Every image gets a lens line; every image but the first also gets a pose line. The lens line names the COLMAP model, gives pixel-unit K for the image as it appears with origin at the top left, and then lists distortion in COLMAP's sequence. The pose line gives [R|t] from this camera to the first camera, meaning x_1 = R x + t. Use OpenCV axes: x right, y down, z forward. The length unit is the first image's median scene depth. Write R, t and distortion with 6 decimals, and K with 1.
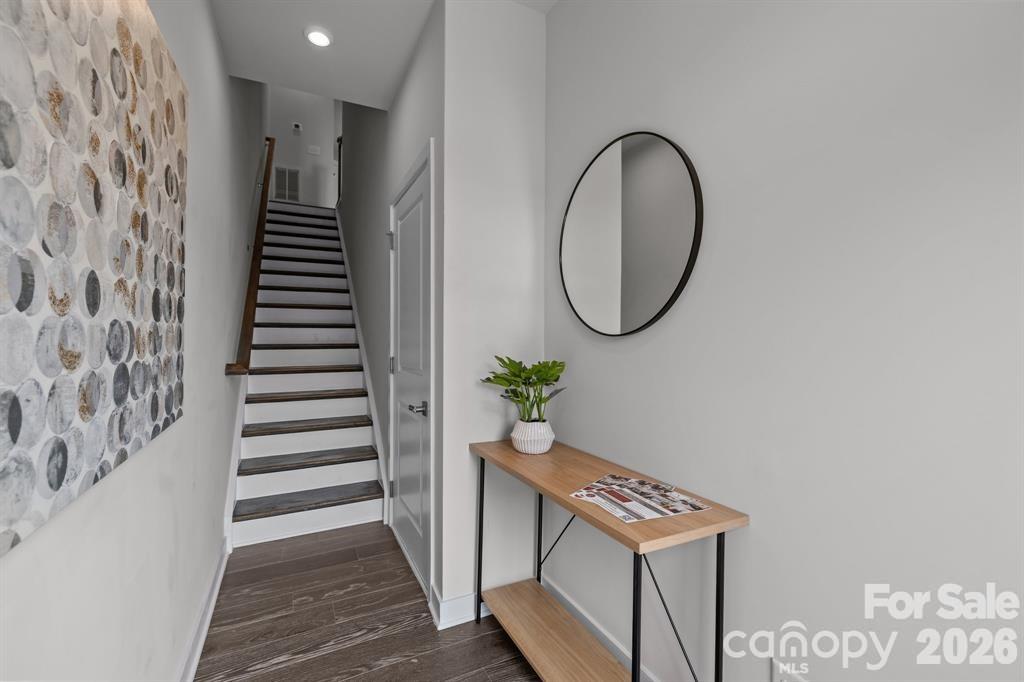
lens RADIAL K [[442.7, 0, 514.0], [0, 442.7, 338.7], [0, 0, 1]] dist [-0.001459, -0.000061]
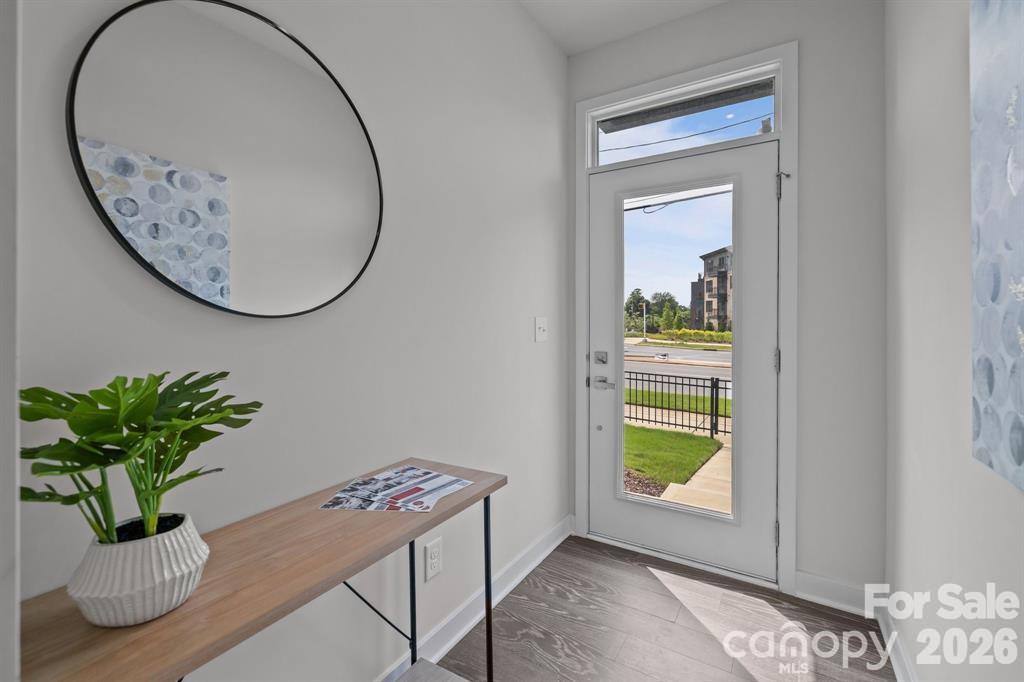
lens RADIAL K [[442.7, 0, 514.0], [0, 442.7, 330.9], [0, 0, 1]] dist [-0.001459, -0.000061]
pose [[-0.525371, -0.025360, 0.850495, -0.647576], [-0.000338, 0.999562, 0.029596, -0.005276], [-0.850873, 0.015262, -0.525149, 1.291387]]
